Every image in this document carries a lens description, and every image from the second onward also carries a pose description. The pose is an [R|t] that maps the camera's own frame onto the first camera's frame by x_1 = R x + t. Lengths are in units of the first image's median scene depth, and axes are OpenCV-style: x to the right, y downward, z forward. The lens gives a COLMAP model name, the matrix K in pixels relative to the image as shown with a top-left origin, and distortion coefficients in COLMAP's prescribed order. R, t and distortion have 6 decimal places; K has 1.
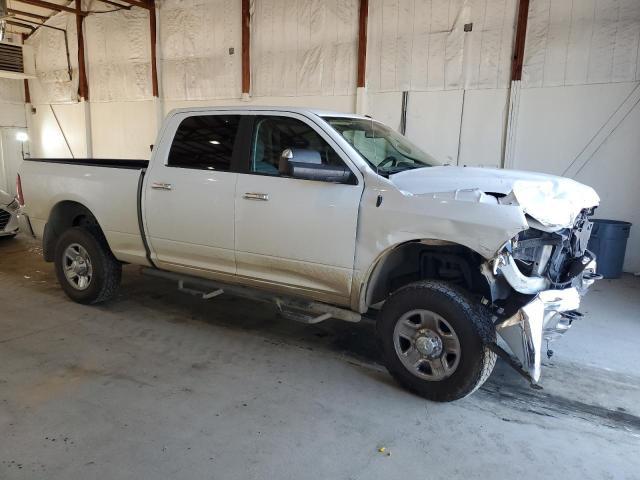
lens RADIAL K [[503.8, 0, 320.0], [0, 503.8, 240.0], [0, 0, 1]] dist [0.031810, -0.000934]
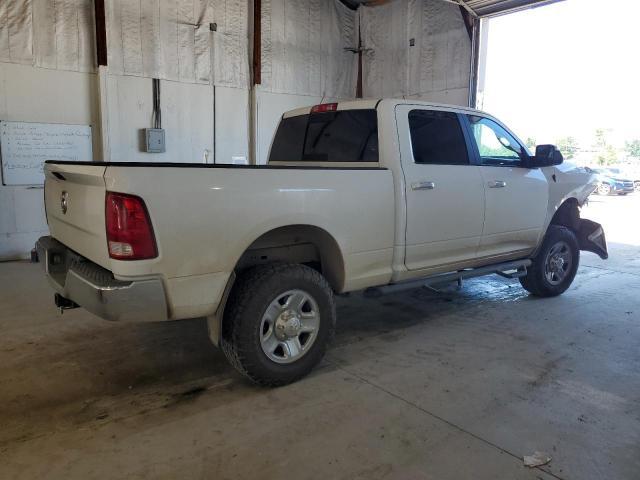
lens RADIAL K [[487.1, 0, 320.0], [0, 487.1, 240.0], [0, 0, 1]] dist [0.005968, 0.000958]
pose [[0.371687, -0.177297, 0.911271, -1.198541], [0.156801, 0.979481, 0.126612, -0.152027], [-0.915020, 0.095828, 0.391860, 0.851241]]
